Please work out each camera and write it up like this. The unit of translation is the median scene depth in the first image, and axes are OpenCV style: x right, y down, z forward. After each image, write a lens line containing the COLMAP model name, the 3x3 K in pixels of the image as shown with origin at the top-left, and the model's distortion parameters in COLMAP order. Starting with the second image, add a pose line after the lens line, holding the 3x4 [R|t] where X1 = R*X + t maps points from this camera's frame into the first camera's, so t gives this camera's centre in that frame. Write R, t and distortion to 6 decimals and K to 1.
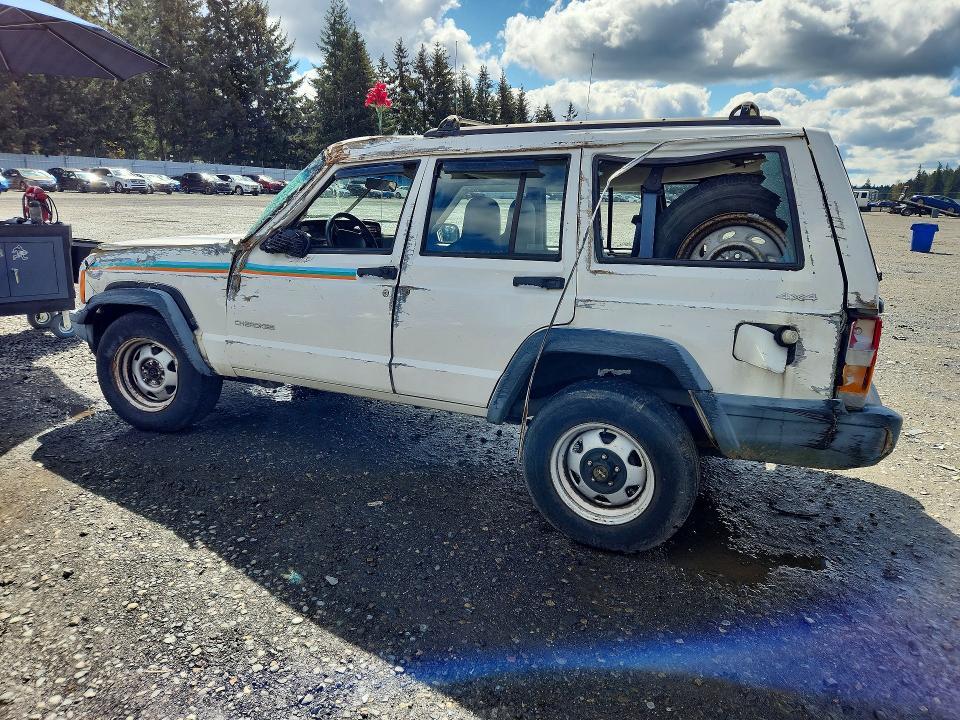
lens RADIAL K [[745.9, 0, 492.6], [0, 745.9, 359.6], [0, 0, 1]] dist [0.027505, -0.006788]
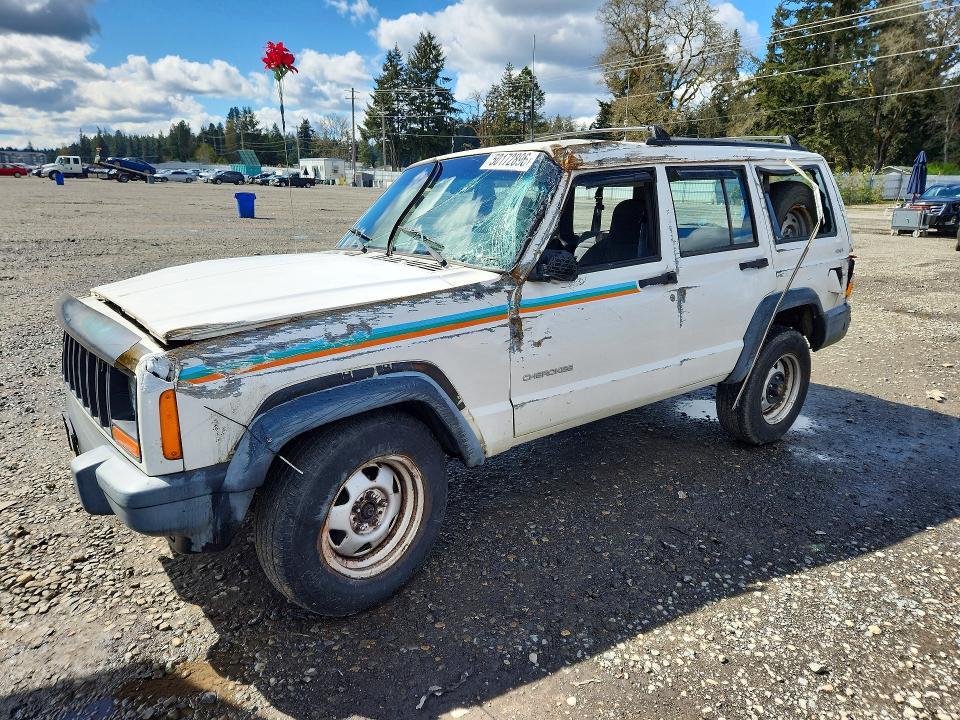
lens RADIAL K [[745.9, 0, 492.6], [0, 745.9, 359.6], [0, 0, 1]] dist [0.027505, -0.006788]
pose [[0.352521, -0.246506, 0.902754, -1.020991], [0.195053, 0.962850, 0.186748, -0.213495], [-0.915250, 0.110252, 0.387506, 0.714435]]
